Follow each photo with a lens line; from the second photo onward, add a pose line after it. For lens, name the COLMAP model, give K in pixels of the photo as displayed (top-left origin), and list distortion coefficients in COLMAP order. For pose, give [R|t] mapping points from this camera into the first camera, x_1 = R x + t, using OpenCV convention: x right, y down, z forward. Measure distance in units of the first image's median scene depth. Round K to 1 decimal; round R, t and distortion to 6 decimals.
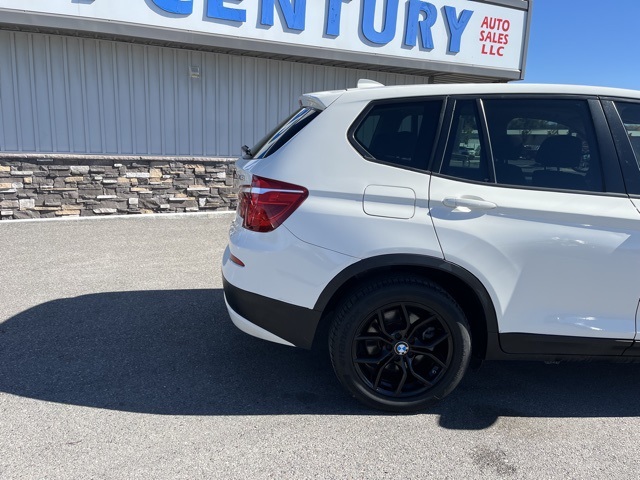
lens RADIAL K [[487.2, 0, 316.7], [0, 487.2, 238.1], [0, 0, 1]] dist [0.033209, -0.004852]
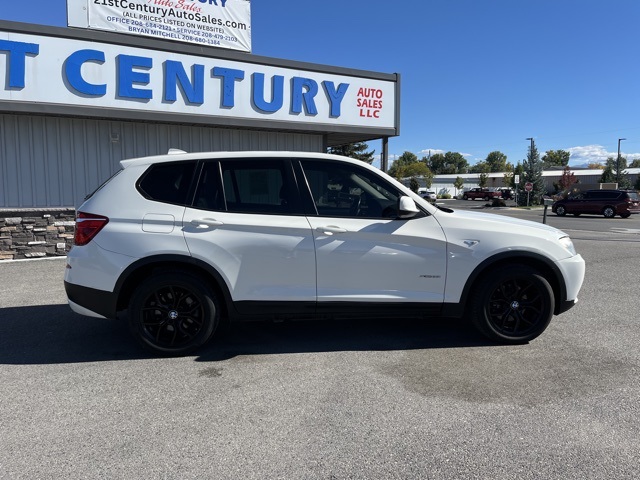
lens RADIAL K [[482.9, 0, 324.6], [0, 482.9, 233.9], [0, 0, 1]] dist [0.064784, -0.085482]
pose [[0.997345, -0.041235, 0.060022, 0.192904], [0.047350, 0.993416, -0.104322, 0.050374], [-0.055325, 0.106887, 0.992731, -0.211142]]
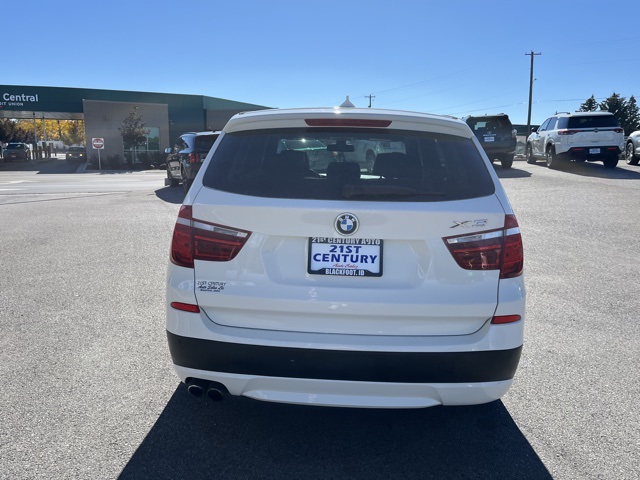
lens RADIAL K [[482.9, 0, 324.6], [0, 482.9, 233.9], [0, 0, 1]] dist [0.064784, -0.085482]
pose [[0.085079, -0.207900, 0.974443, -0.329254], [0.192022, 0.963077, 0.188710, -0.105600], [-0.977696, 0.171059, 0.121859, 0.399883]]
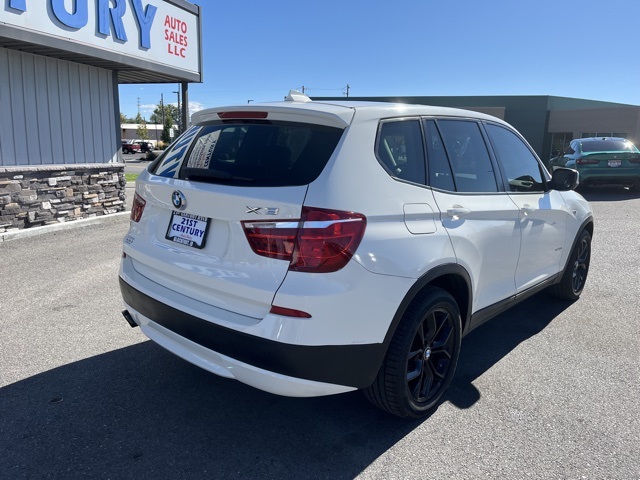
lens RADIAL K [[482.9, 0, 324.6], [0, 482.9, 233.9], [0, 0, 1]] dist [0.064784, -0.085482]
pose [[0.692927, -0.145430, 0.706188, -0.228097], [0.141334, 0.987842, 0.064754, -0.043412], [-0.707019, 0.054939, 0.705057, 0.131484]]
